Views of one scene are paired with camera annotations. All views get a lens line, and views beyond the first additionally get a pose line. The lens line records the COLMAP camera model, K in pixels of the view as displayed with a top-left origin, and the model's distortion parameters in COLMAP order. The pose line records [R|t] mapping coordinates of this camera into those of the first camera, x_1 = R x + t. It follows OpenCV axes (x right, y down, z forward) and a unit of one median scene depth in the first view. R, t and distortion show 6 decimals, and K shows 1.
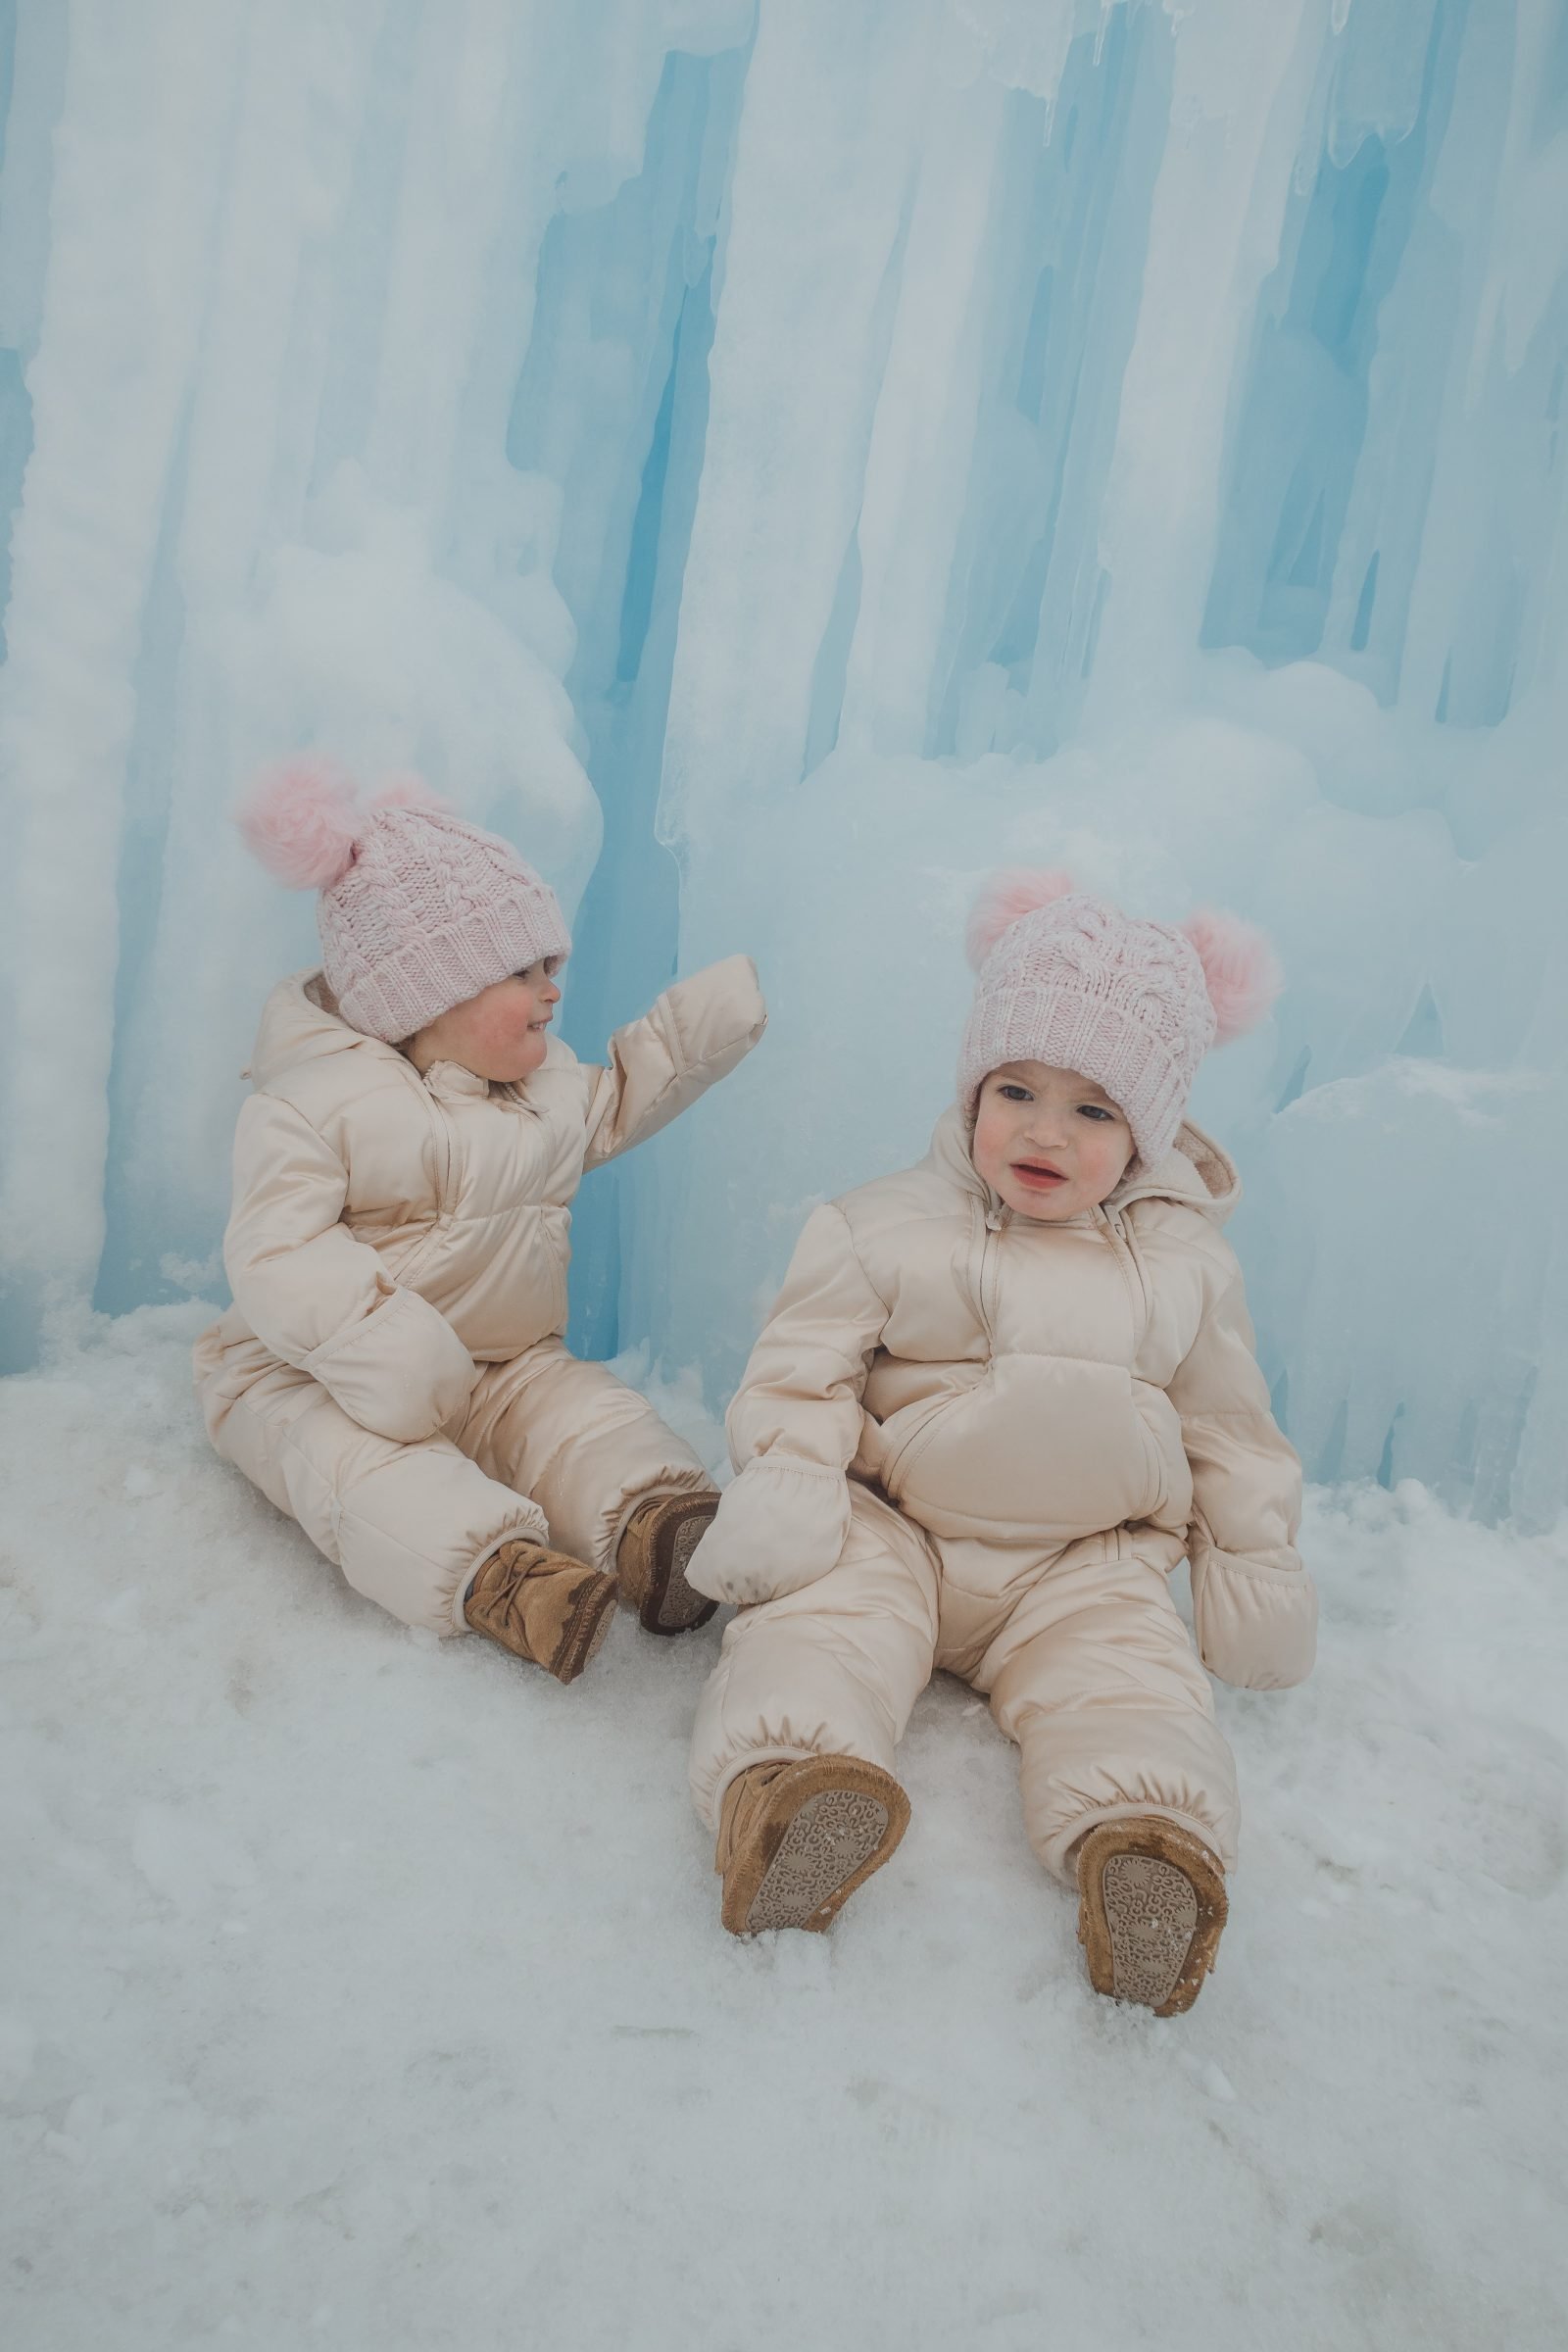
lens RADIAL K [[1607.1, 0, 767.2], [0, 1607.1, 1182.6], [0, 0, 1]] dist [-0.025306, 0.003539]
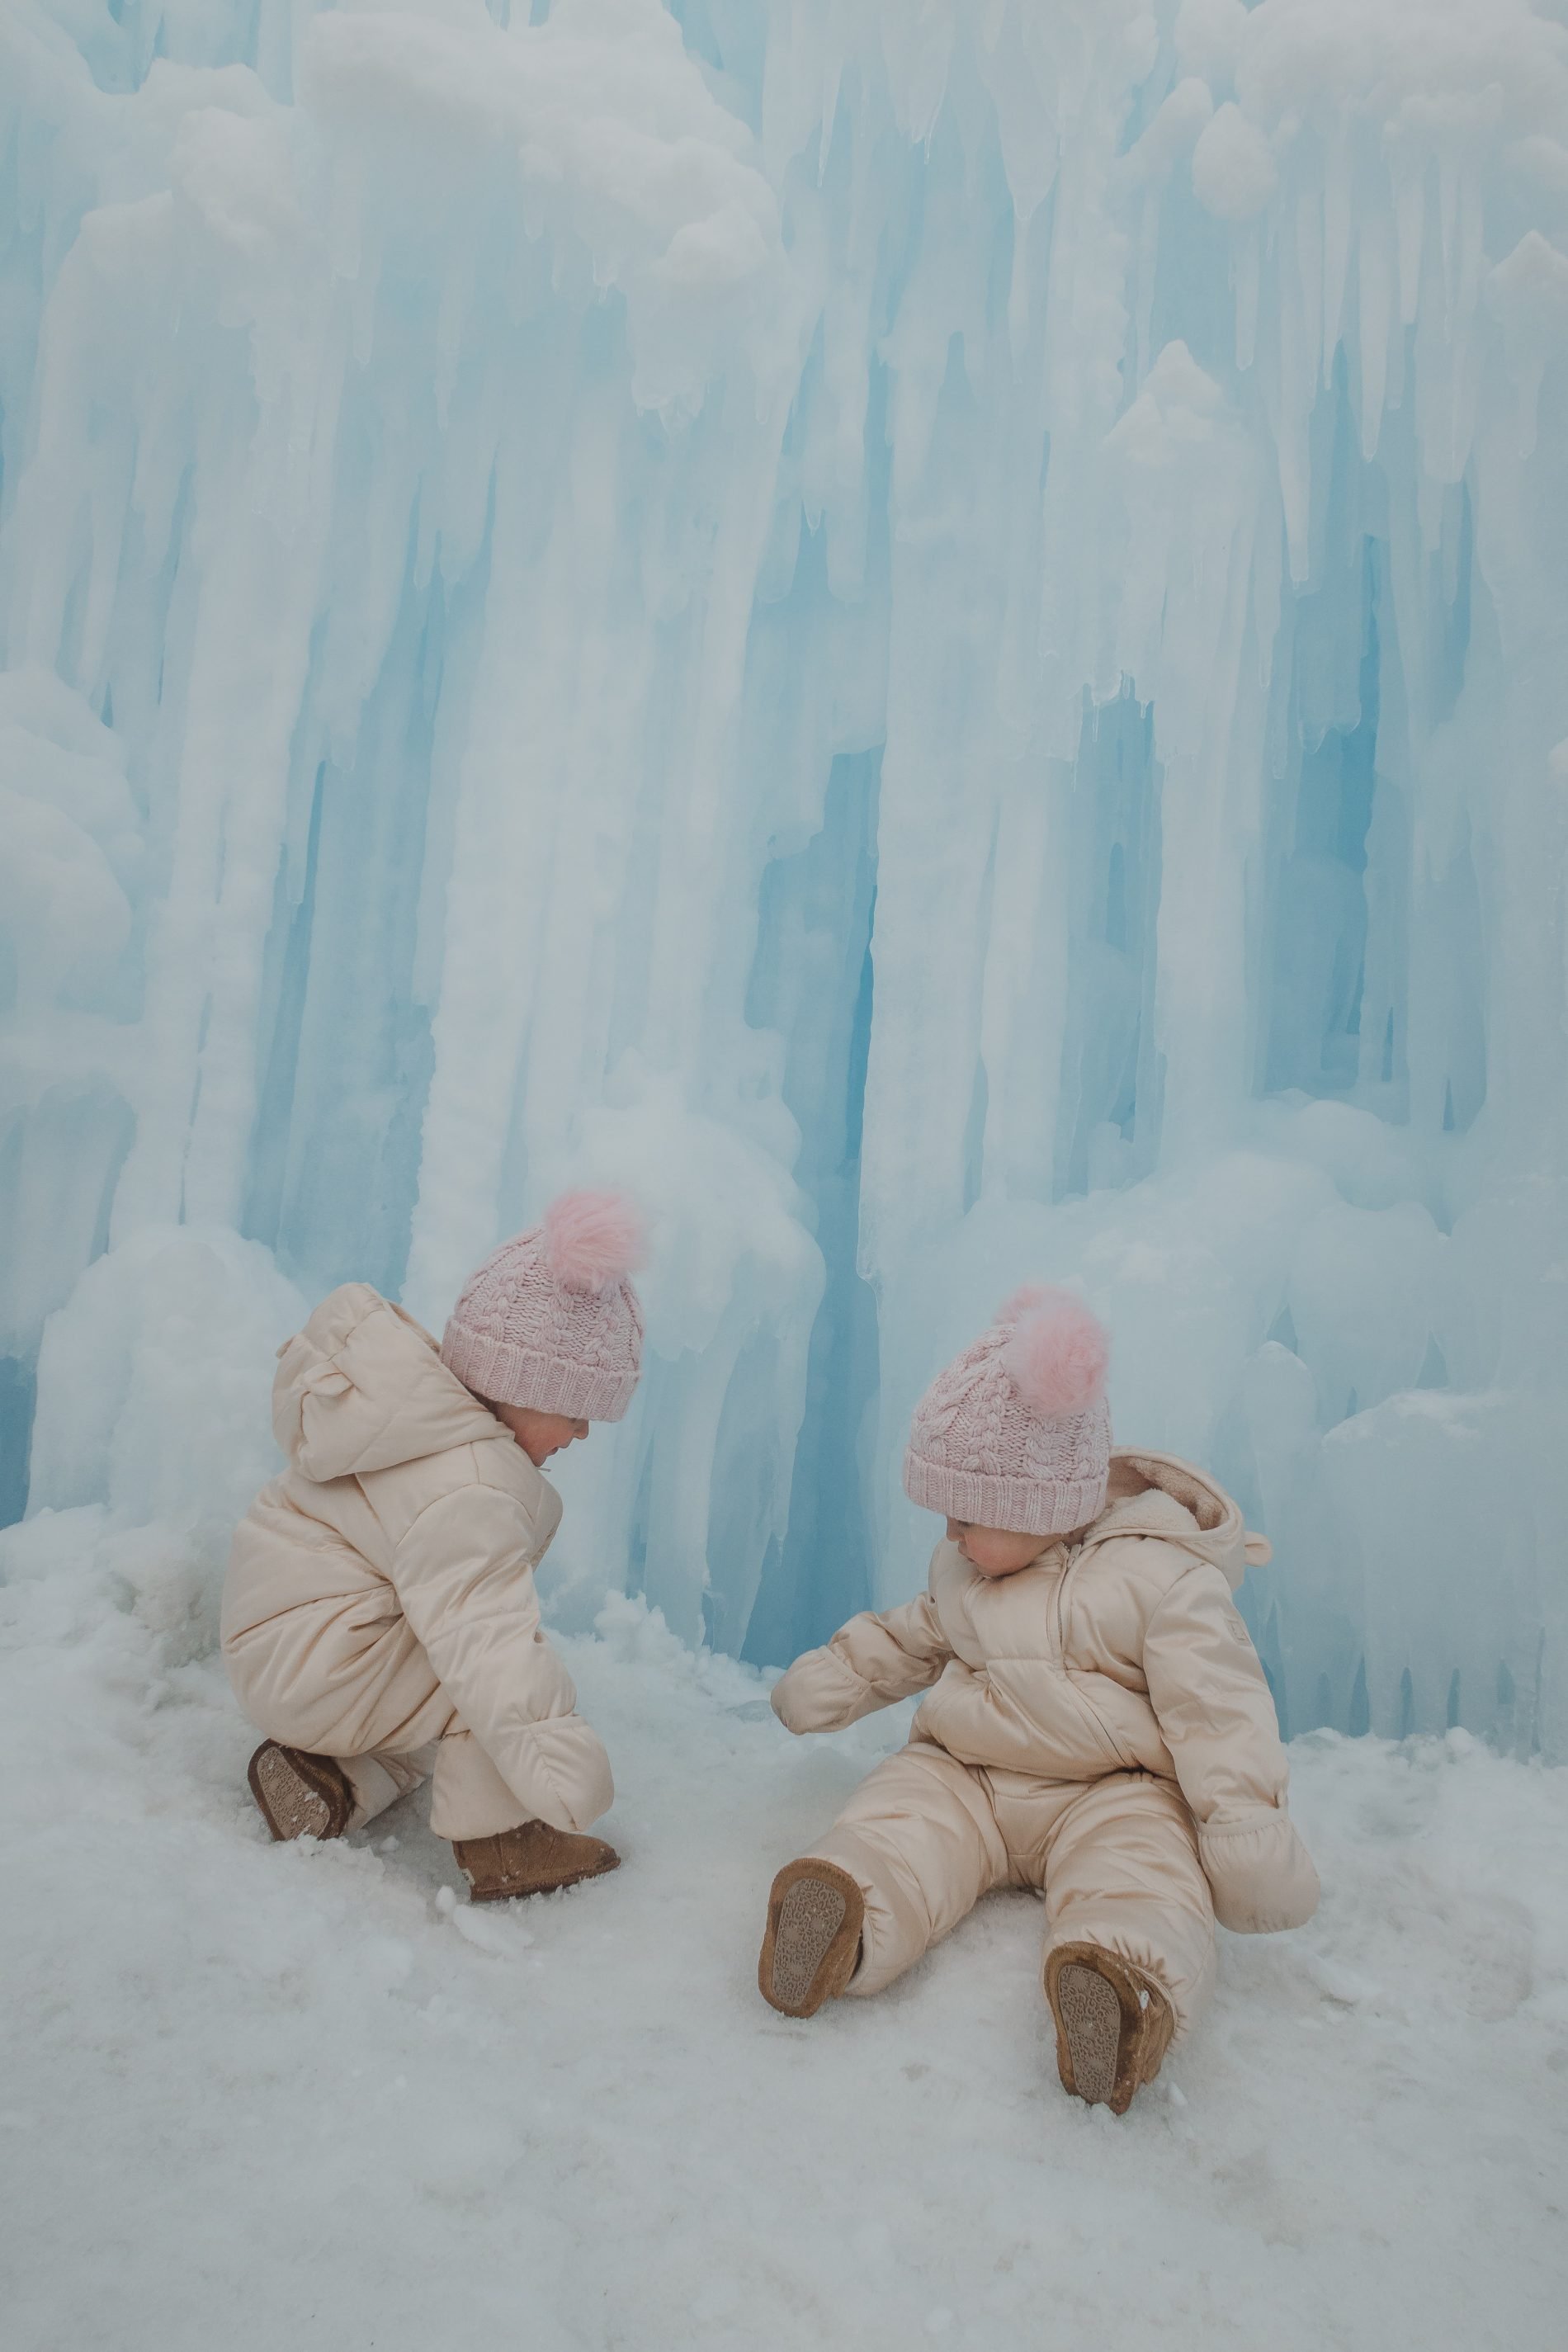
lens RADIAL K [[1607.1, 0, 767.2], [0, 1607.1, 1182.6], [0, 0, 1]] dist [-0.025306, 0.003539]
pose [[0.969734, -0.102909, -0.221419, 0.177975], [0.042305, 0.963941, -0.262731, 0.071302], [0.240472, 0.245412, 0.939120, -0.348050]]
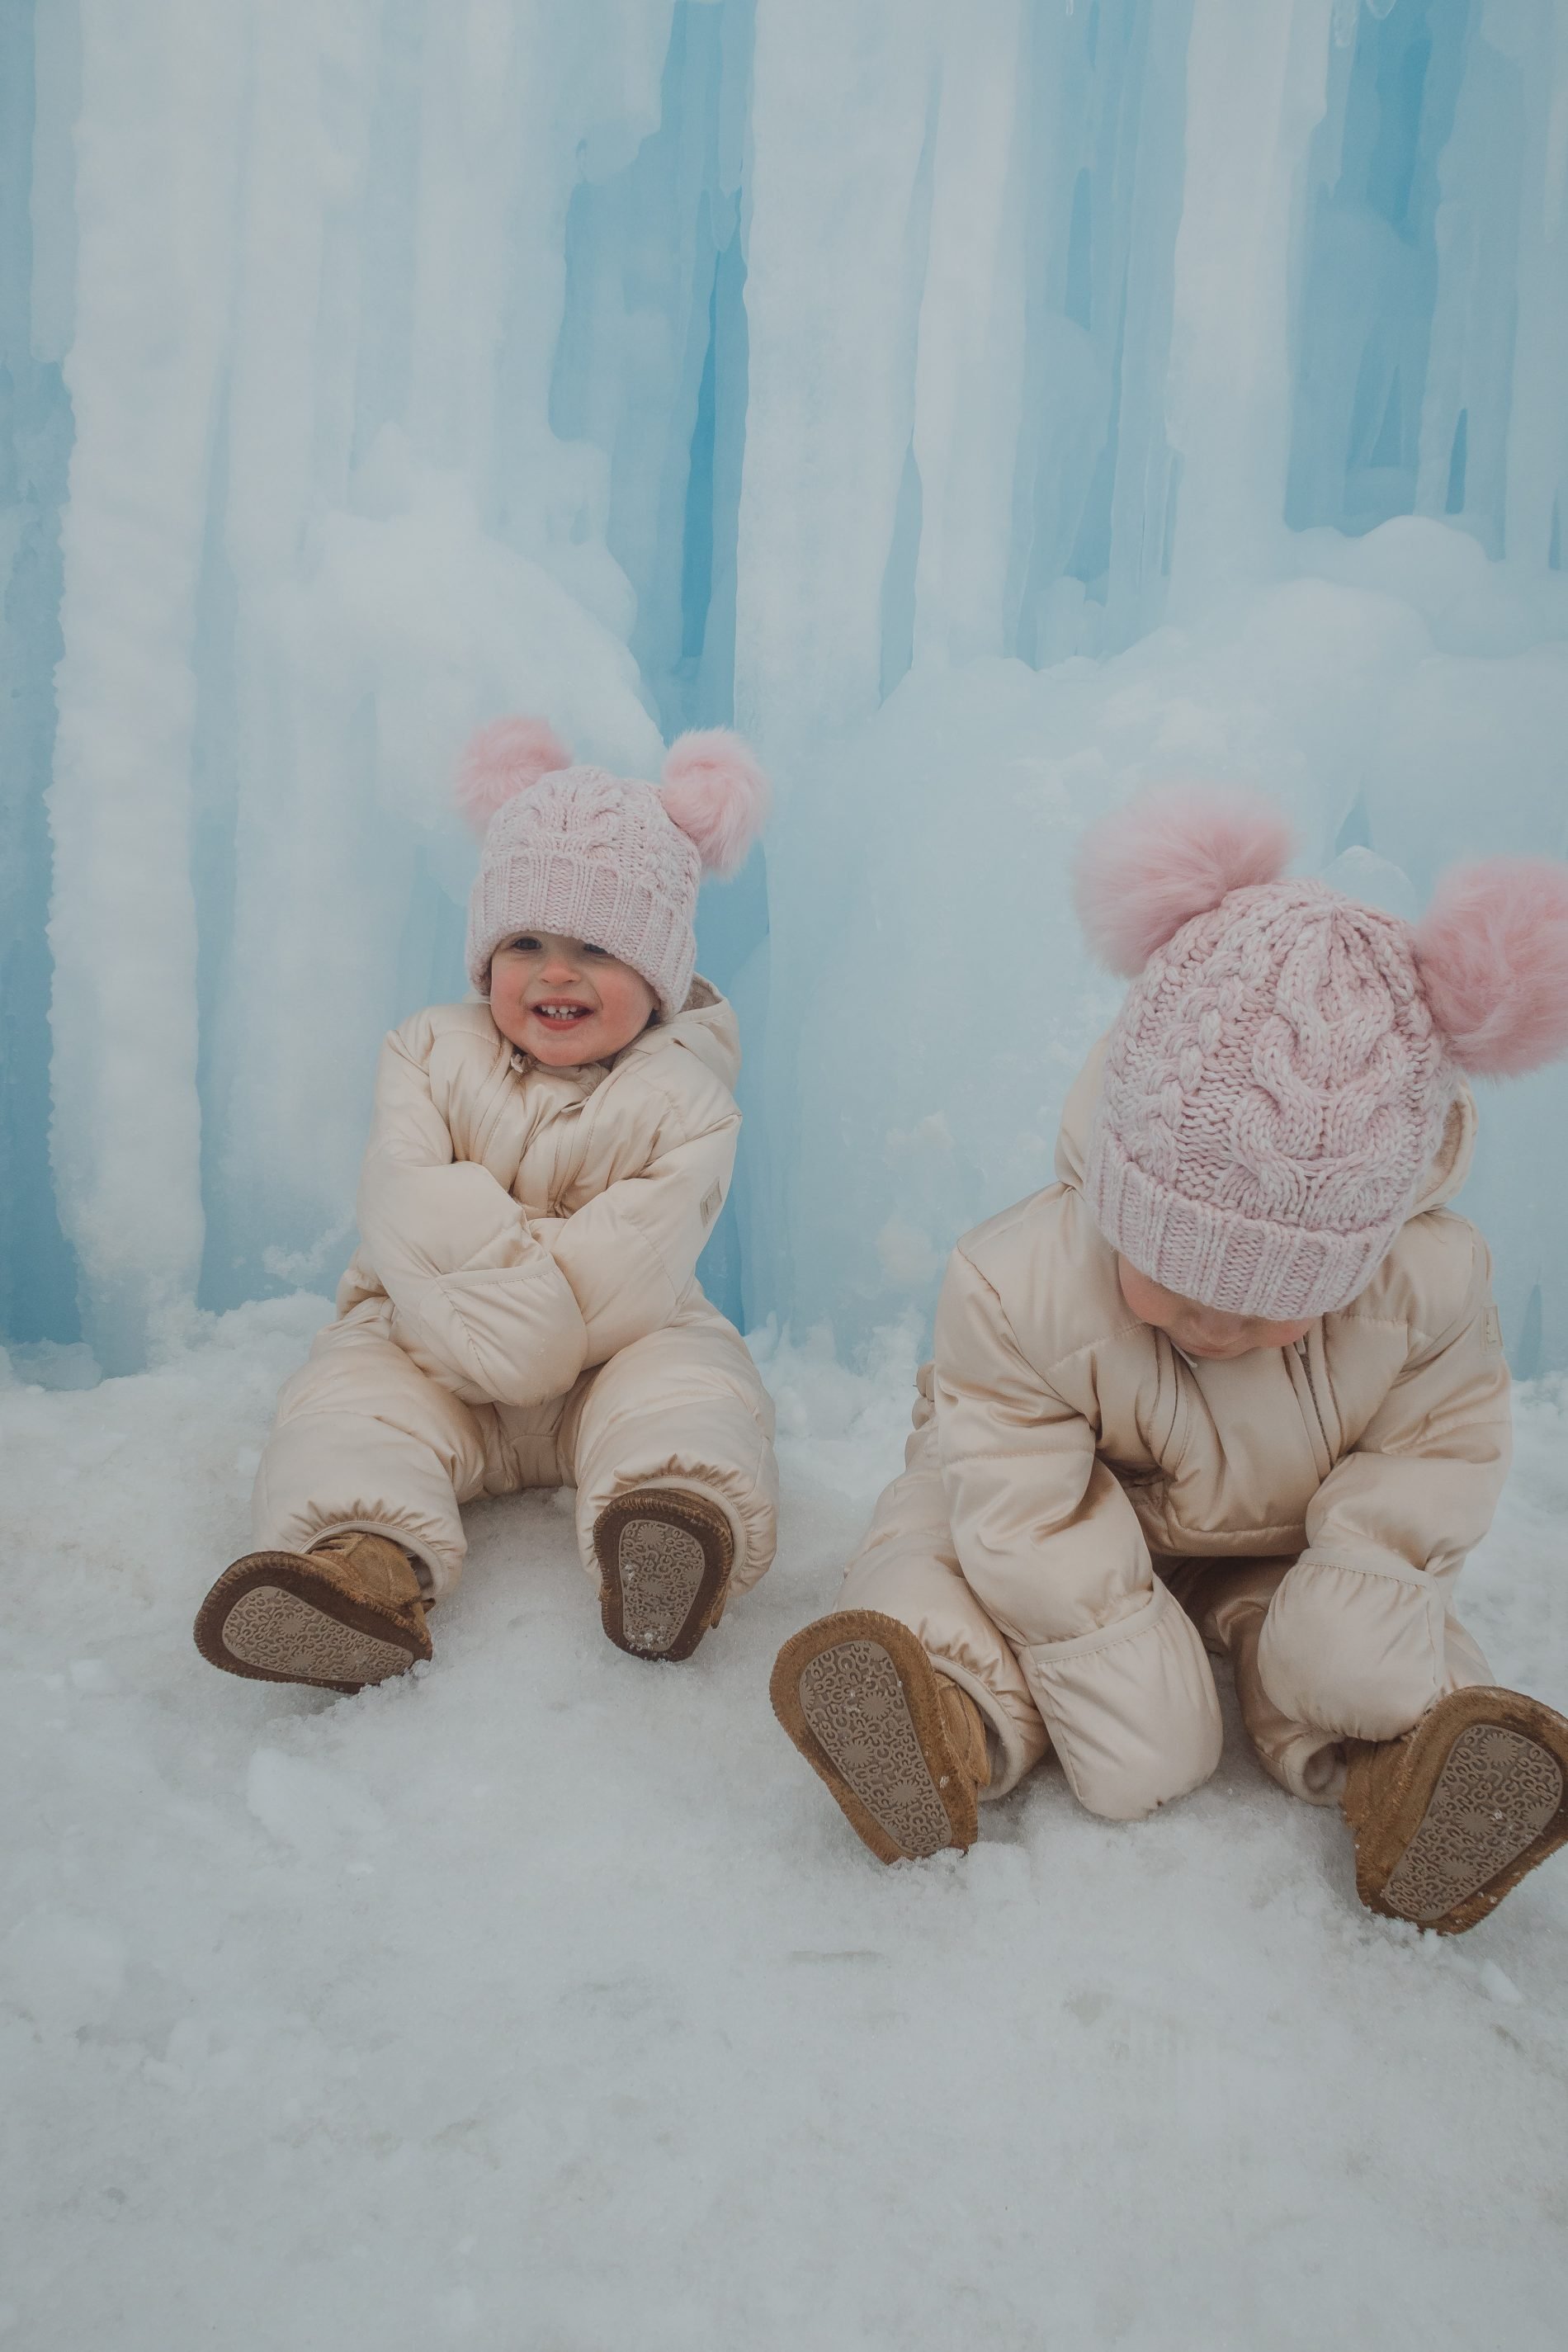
lens RADIAL K [[1607.1, 0, 767.2], [0, 1607.1, 1182.6], [0, 0, 1]] dist [-0.025306, 0.003539]
pose [[0.993175, -0.092505, -0.071037, -0.003675], [0.089015, 0.994733, -0.050818, 0.078434], [0.075364, 0.044148, 0.996178, 0.054693]]
